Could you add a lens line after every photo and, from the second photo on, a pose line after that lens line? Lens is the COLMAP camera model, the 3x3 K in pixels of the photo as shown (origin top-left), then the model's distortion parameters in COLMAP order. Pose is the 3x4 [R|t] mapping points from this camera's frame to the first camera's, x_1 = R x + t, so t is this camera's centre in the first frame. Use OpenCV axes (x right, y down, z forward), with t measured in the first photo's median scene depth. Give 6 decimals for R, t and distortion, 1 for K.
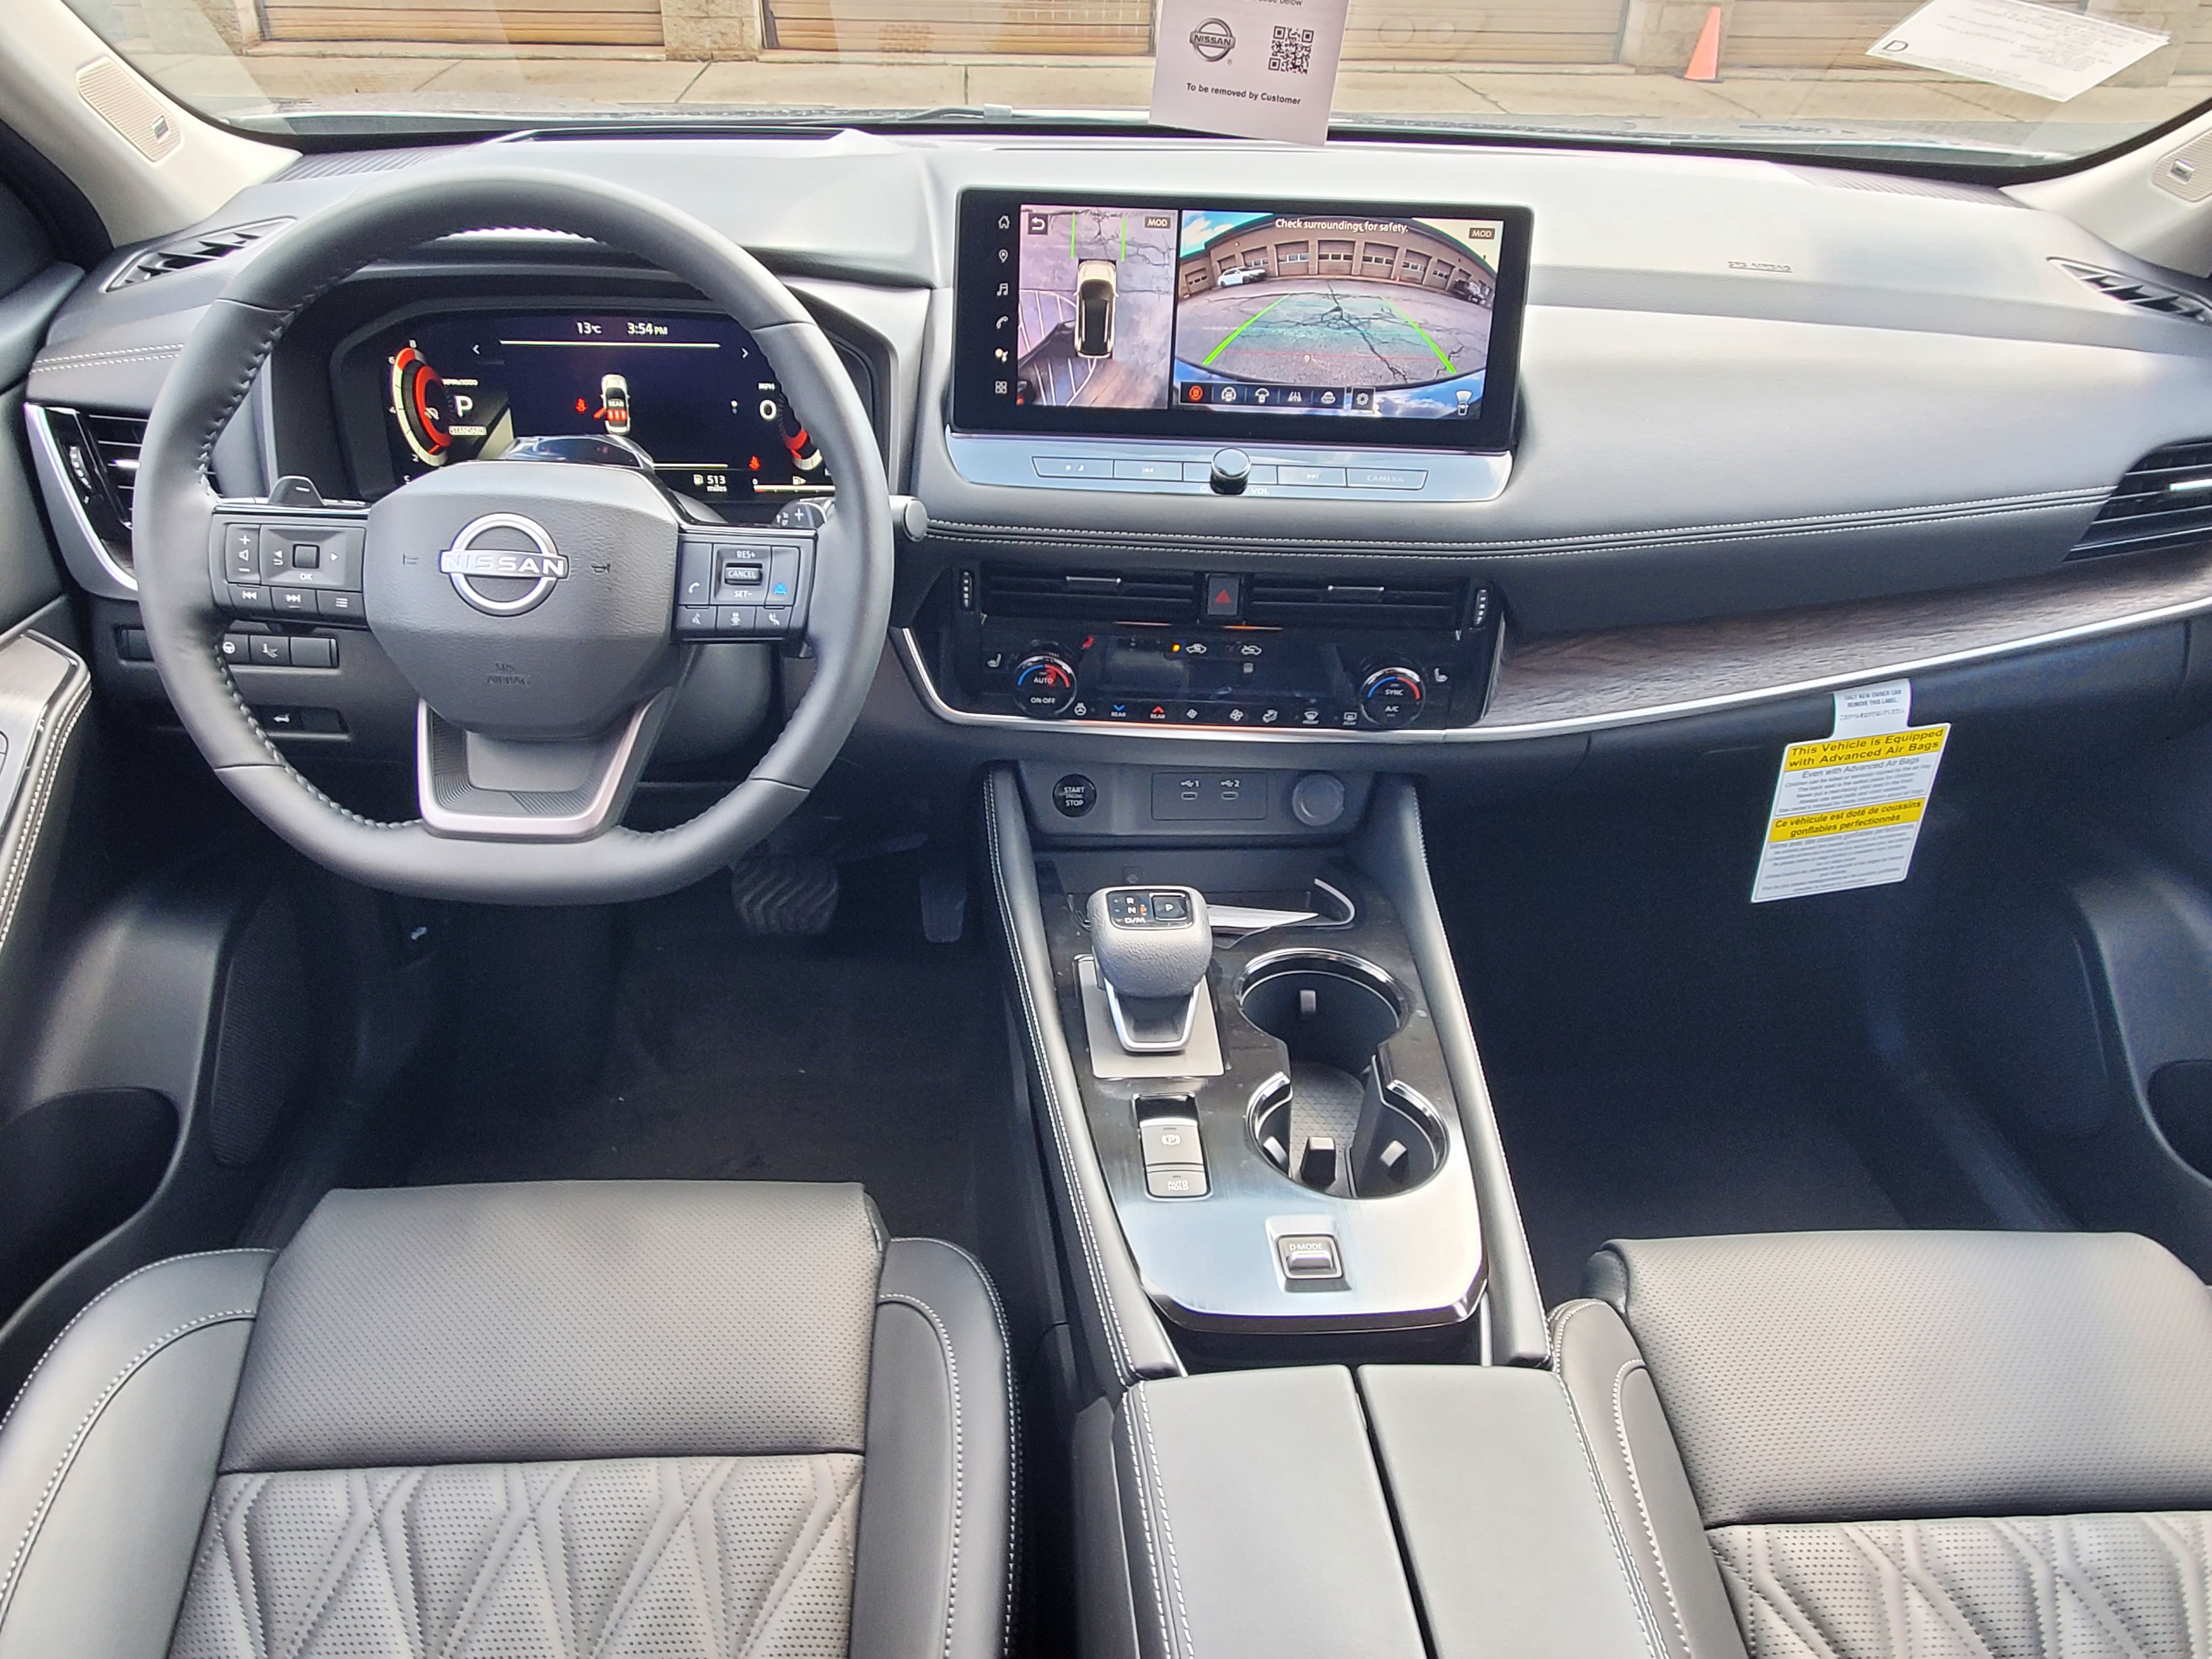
lens RADIAL K [[1608.1, 0, 1073.3], [0, 1608.1, 829.5], [0, 0, 1]] dist [0.003049, 0.007880]
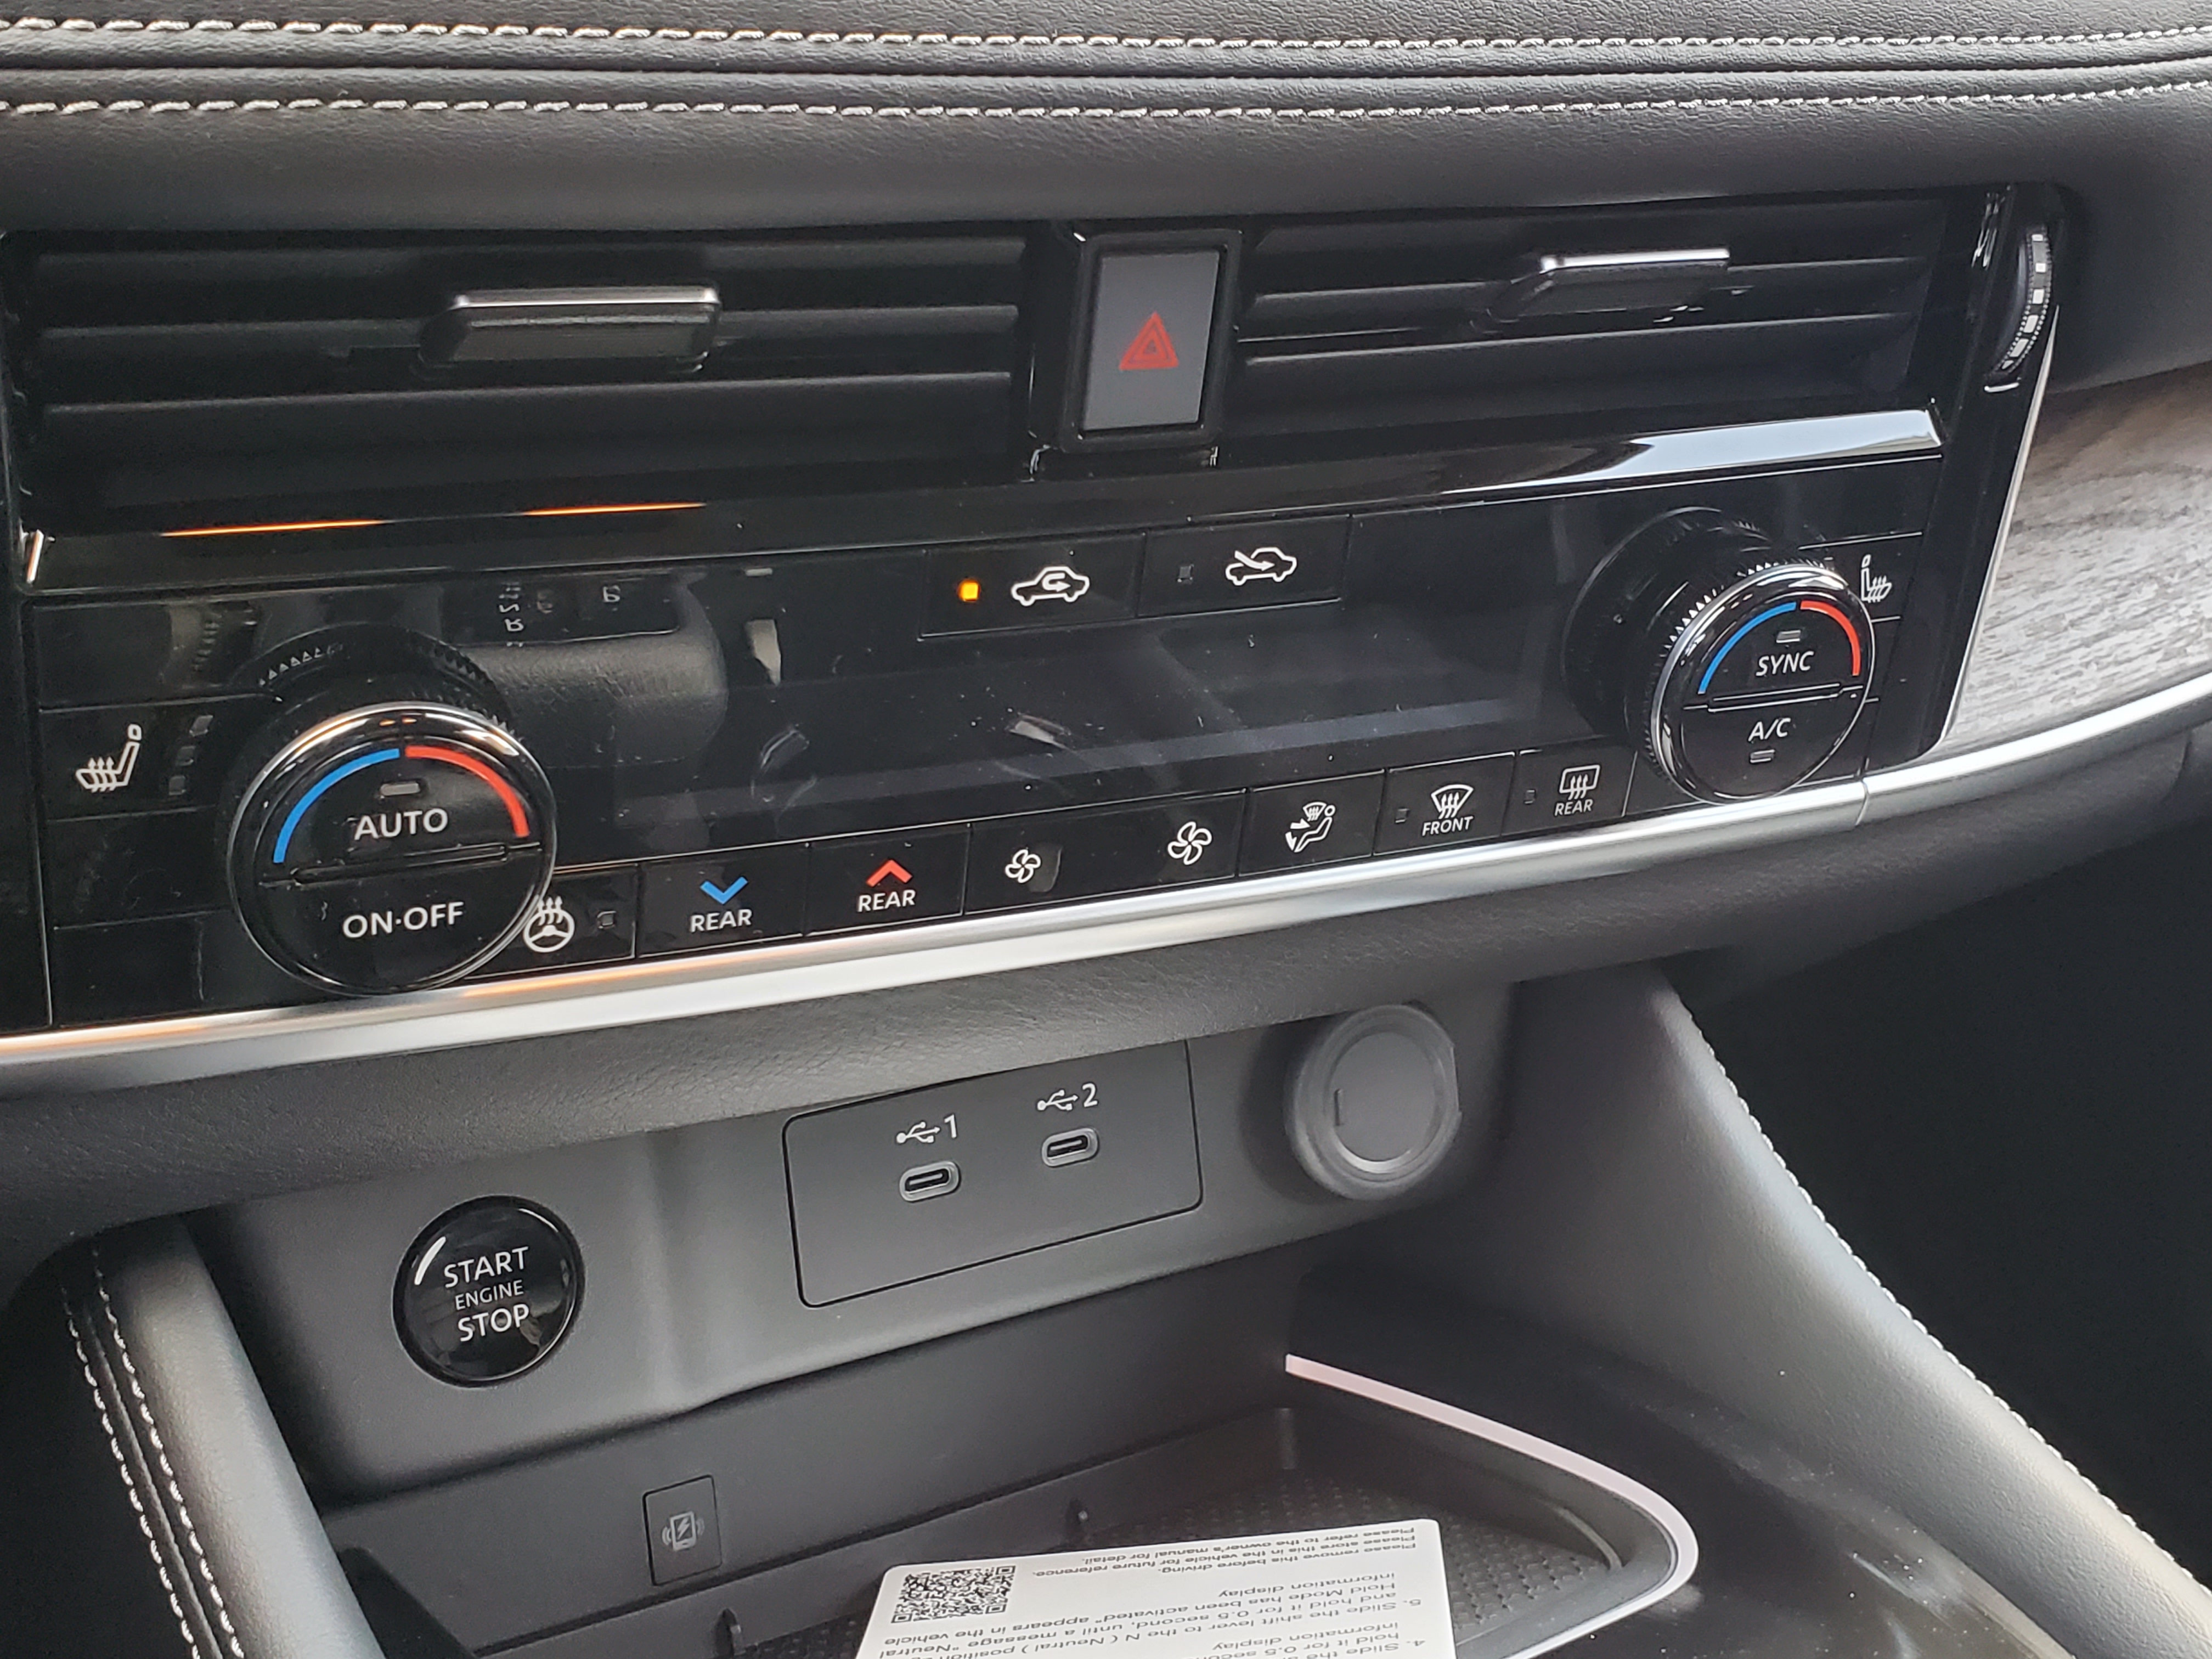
lens RADIAL K [[2823.9, 0, 1106.0], [0, 2823.9, 829.5], [0, 0, 1]] dist [0.246185, -0.955986]
pose [[0.885585, -0.150094, 0.439557, -0.100986], [0.164647, 0.986339, 0.005084, -0.082176], [-0.434315, 0.067869, 0.898200, 0.666745]]
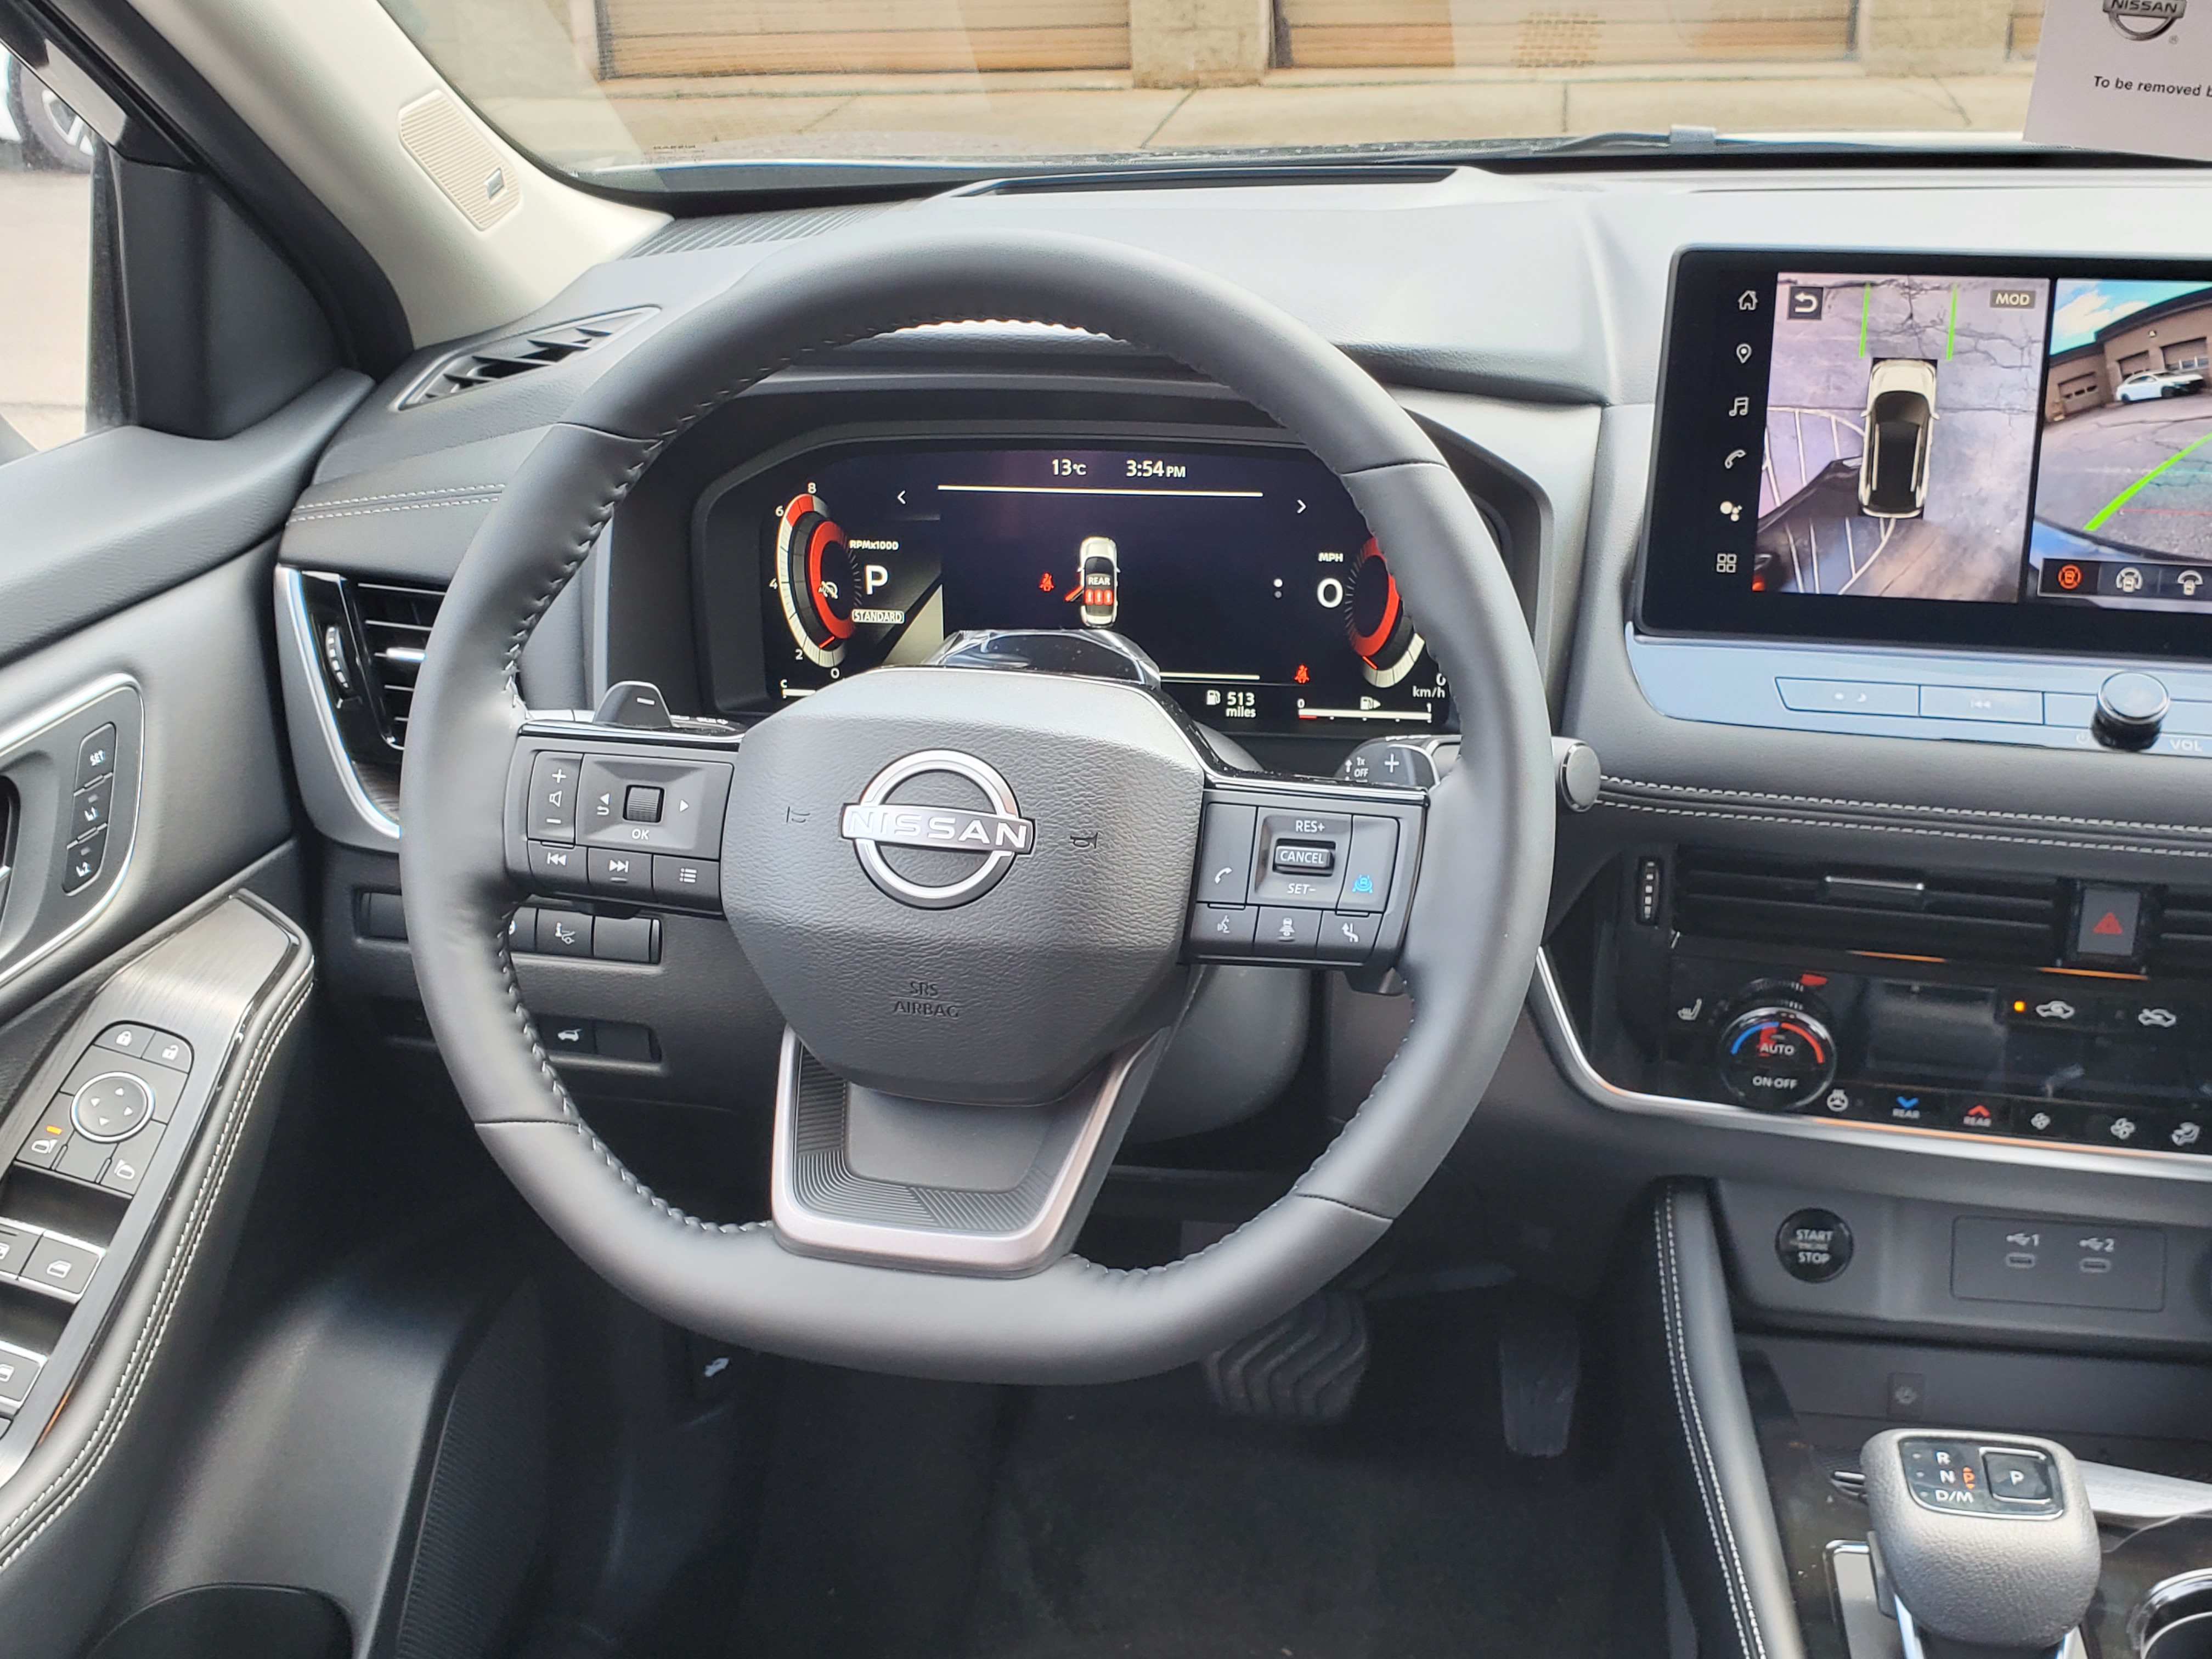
lens RADIAL K [[2447.8, 0, 1117.8], [0, 2447.8, 835.5], [0, 0, 1]] dist [0.219037, -0.708418]
pose [[0.974057, 0.039224, -0.222876, -0.055885], [-0.072305, 0.987184, -0.142265, -0.024141], [0.214439, 0.154689, 0.964410, 0.066578]]
